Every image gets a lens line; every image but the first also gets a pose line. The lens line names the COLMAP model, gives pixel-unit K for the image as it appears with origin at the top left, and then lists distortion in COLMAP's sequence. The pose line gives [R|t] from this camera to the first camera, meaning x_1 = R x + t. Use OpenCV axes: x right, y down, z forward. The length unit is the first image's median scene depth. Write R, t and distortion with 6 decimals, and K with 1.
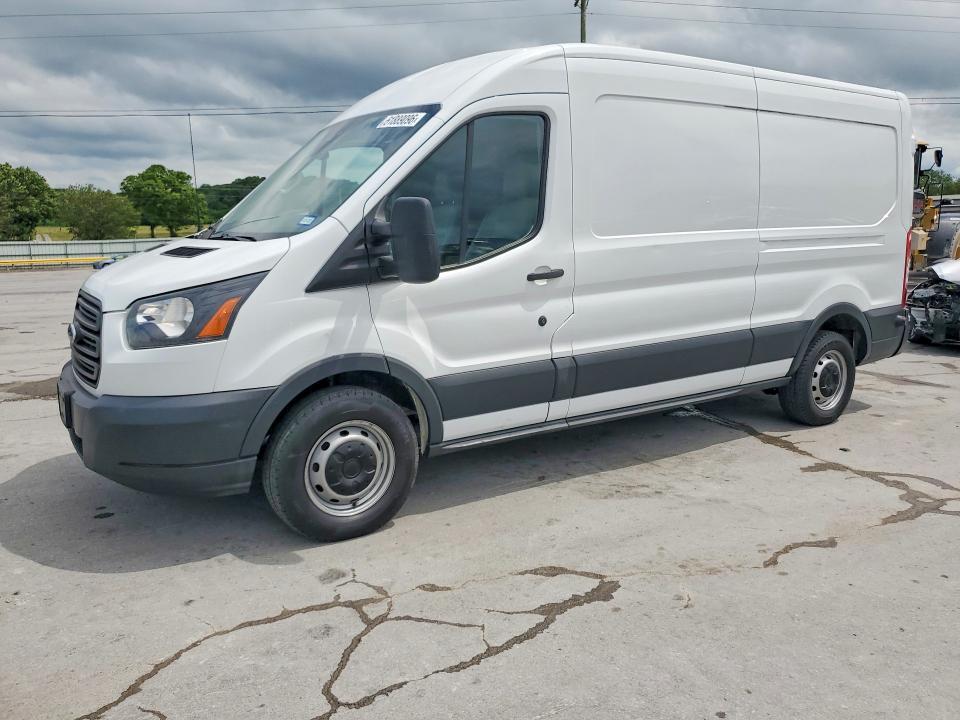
lens RADIAL K [[731.7, 0, 480.0], [0, 731.7, 360.0], [0, 0, 1]] dist [0.013022, 0.001506]
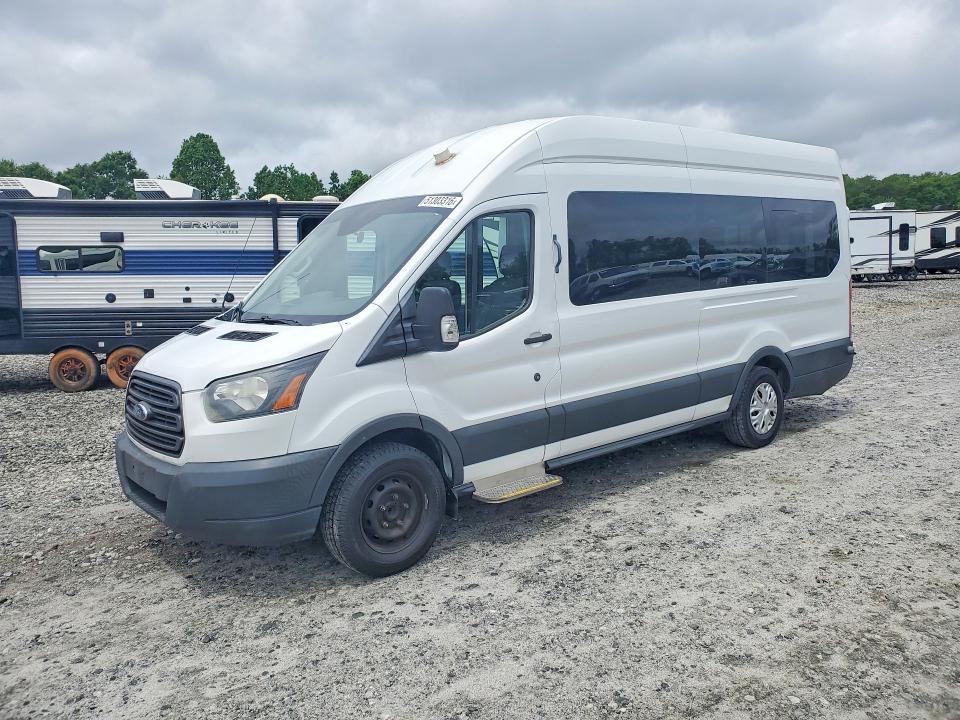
lens RADIAL K [[731.7, 0, 480.0], [0, 731.7, 360.0], [0, 0, 1]] dist [0.013022, 0.001506]
pose [[0.992841, -0.056619, 0.105169, -0.156563], [0.064167, 0.995493, -0.069824, -0.004399], [-0.100742, 0.076073, 0.992000, -0.216730]]
